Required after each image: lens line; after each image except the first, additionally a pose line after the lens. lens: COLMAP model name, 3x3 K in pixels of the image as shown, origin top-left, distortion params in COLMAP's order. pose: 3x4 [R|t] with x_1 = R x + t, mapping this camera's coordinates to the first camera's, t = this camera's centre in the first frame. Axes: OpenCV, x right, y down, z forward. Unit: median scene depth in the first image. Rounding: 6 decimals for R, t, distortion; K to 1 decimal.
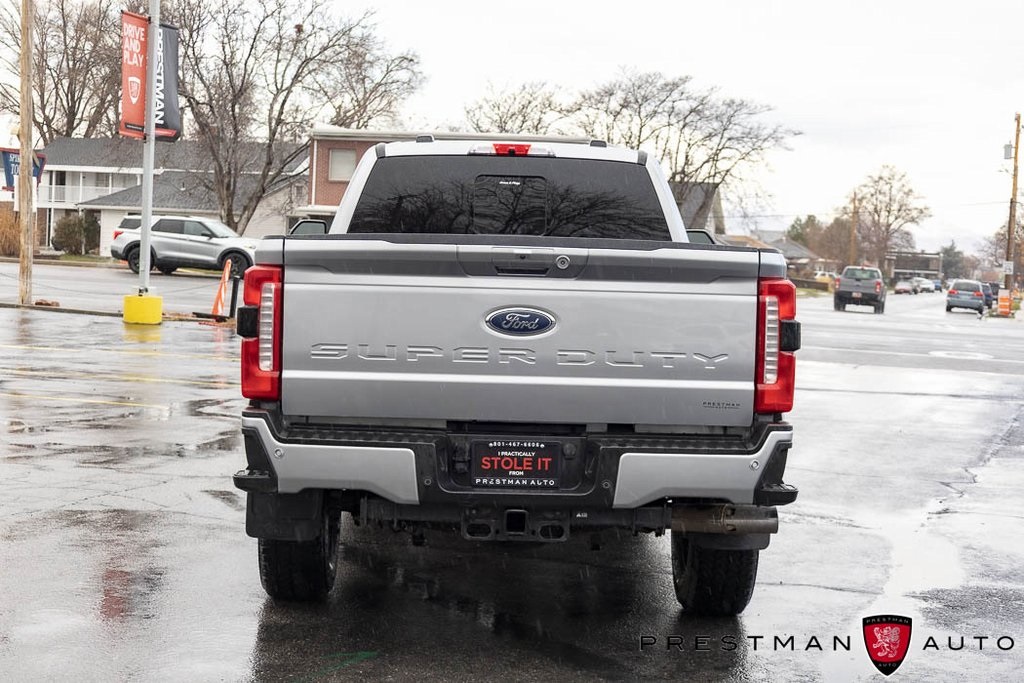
lens RADIAL K [[1678.8, 0, 512.0], [0, 1678.8, 341.5], [0, 0, 1]] dist [0.008032, -0.067721]
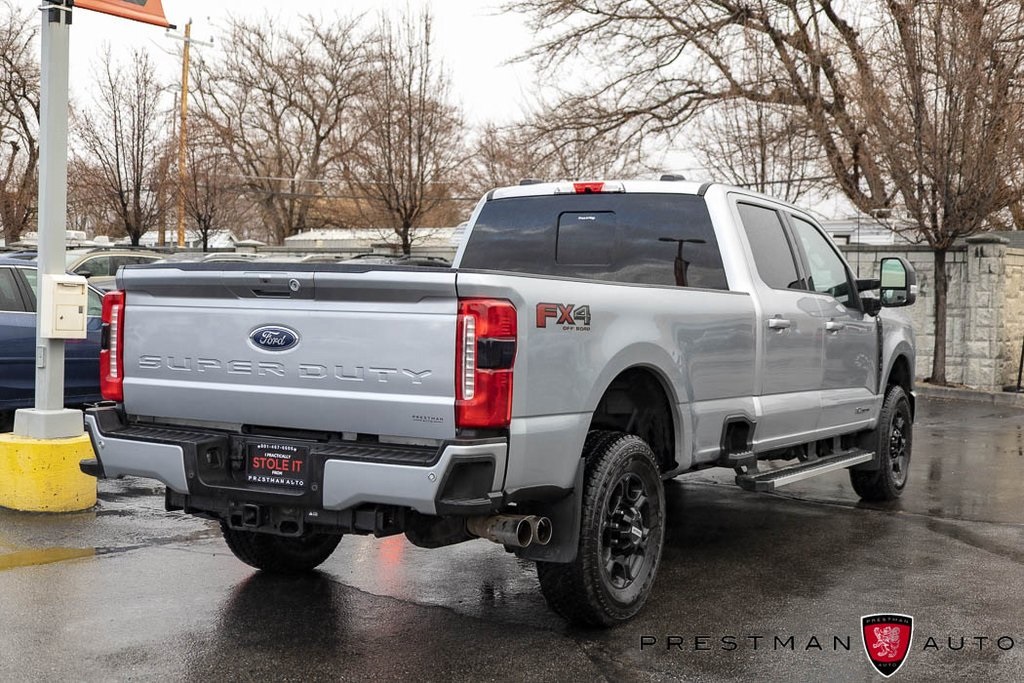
lens RADIAL K [[1465.2, 0, 512.0], [0, 1465.2, 341.5], [0, 0, 1]] dist [0.002687, 0.007504]
pose [[0.861256, 0.007824, -0.508112, 0.638121], [-0.019906, 0.999633, -0.018348, 0.005230], [0.507782, 0.025917, 0.861096, 0.232104]]
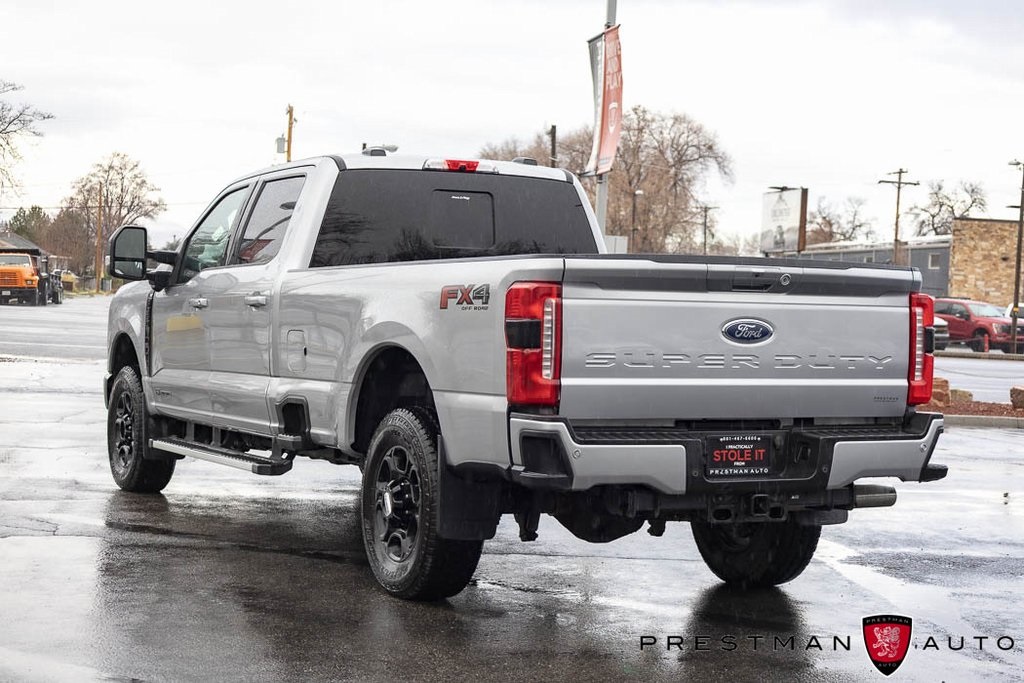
lens RADIAL K [[1841.0, 0, 512.0], [0, 1841.0, 341.5], [0, 0, 1]] dist [0.011171, 0.048629]
pose [[0.900945, -0.014149, 0.433703, -0.681753], [0.015004, 0.999886, 0.001451, -0.008963], [-0.433674, 0.005201, 0.901055, -0.064250]]
